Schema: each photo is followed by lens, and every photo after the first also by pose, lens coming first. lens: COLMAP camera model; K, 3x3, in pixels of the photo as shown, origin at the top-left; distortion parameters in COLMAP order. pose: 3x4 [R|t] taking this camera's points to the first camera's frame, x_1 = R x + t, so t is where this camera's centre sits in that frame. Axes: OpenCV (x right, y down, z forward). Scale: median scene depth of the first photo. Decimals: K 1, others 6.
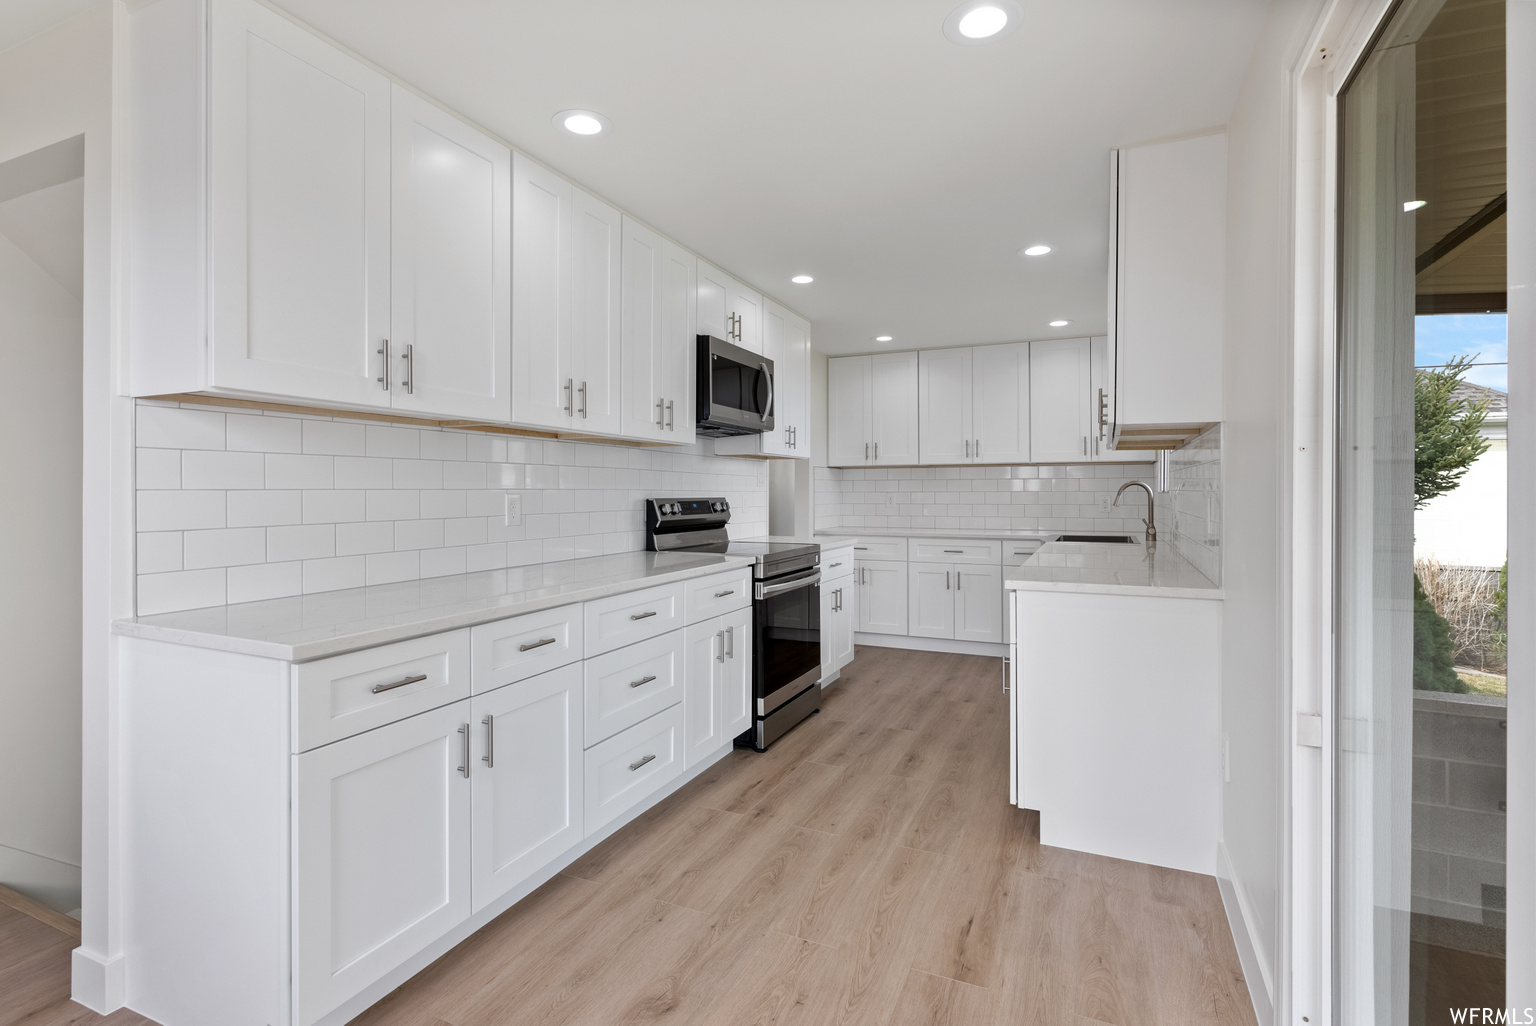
lens RADIAL K [[740.2, 0, 767.1], [0, 740.2, 496.7], [0, 0, 1]] dist [0.005810, 0.000946]
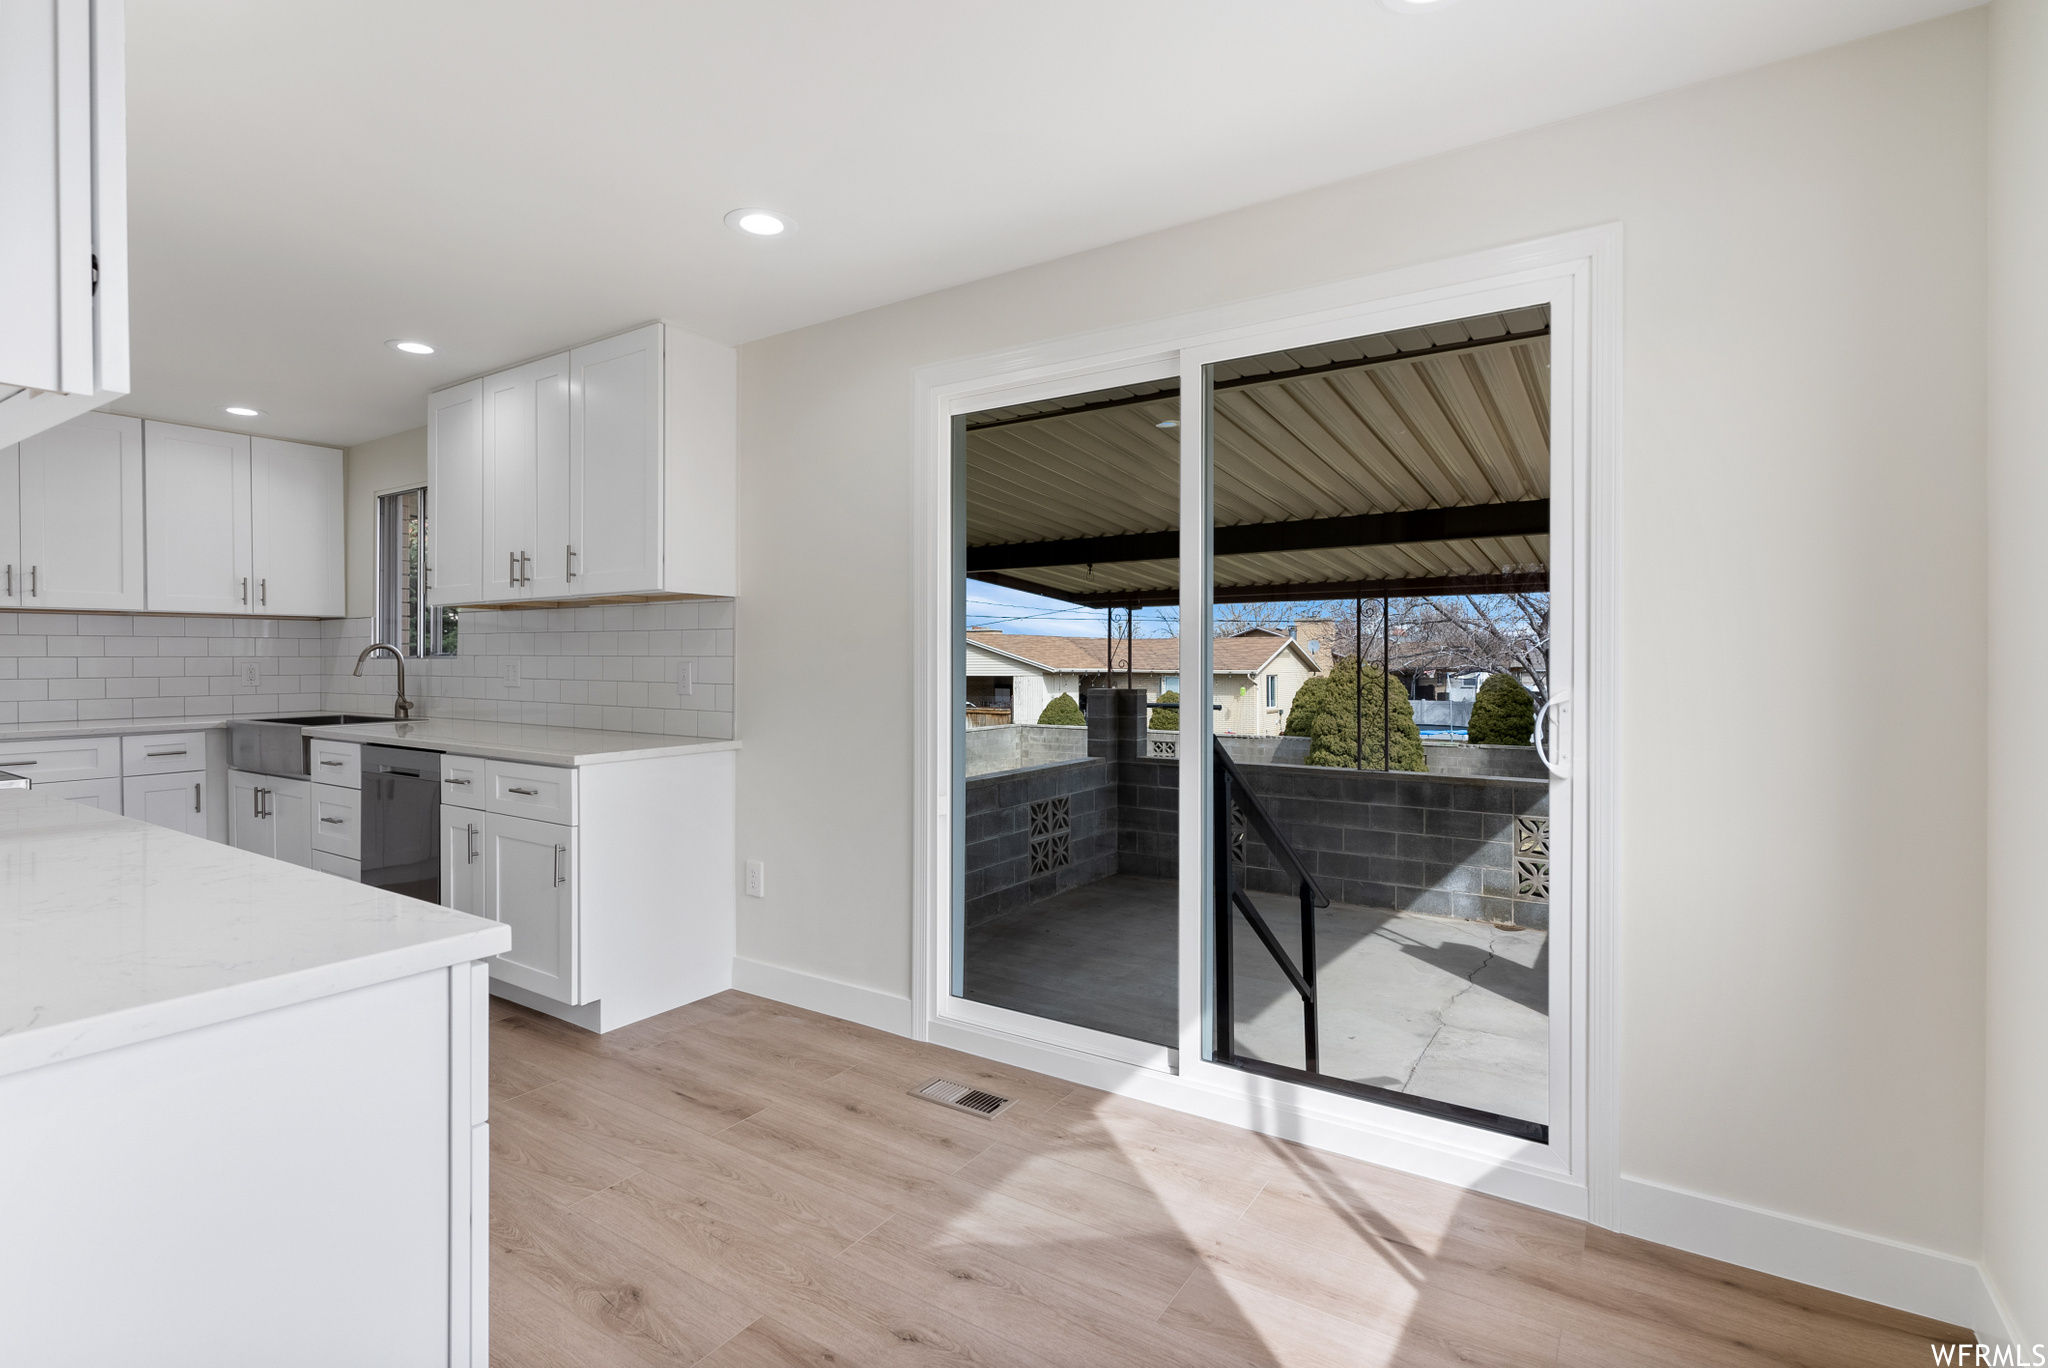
lens RADIAL K [[987.0, 0, 1021.5], [0, 987.0, 675.6], [0, 0, 1]] dist [0.005810, 0.000946]
pose [[0.155087, -0.015559, 0.987778, -0.882857], [0.005637, 0.999874, 0.014864, 0.001550], [-0.987885, 0.003263, 0.155155, 0.324650]]
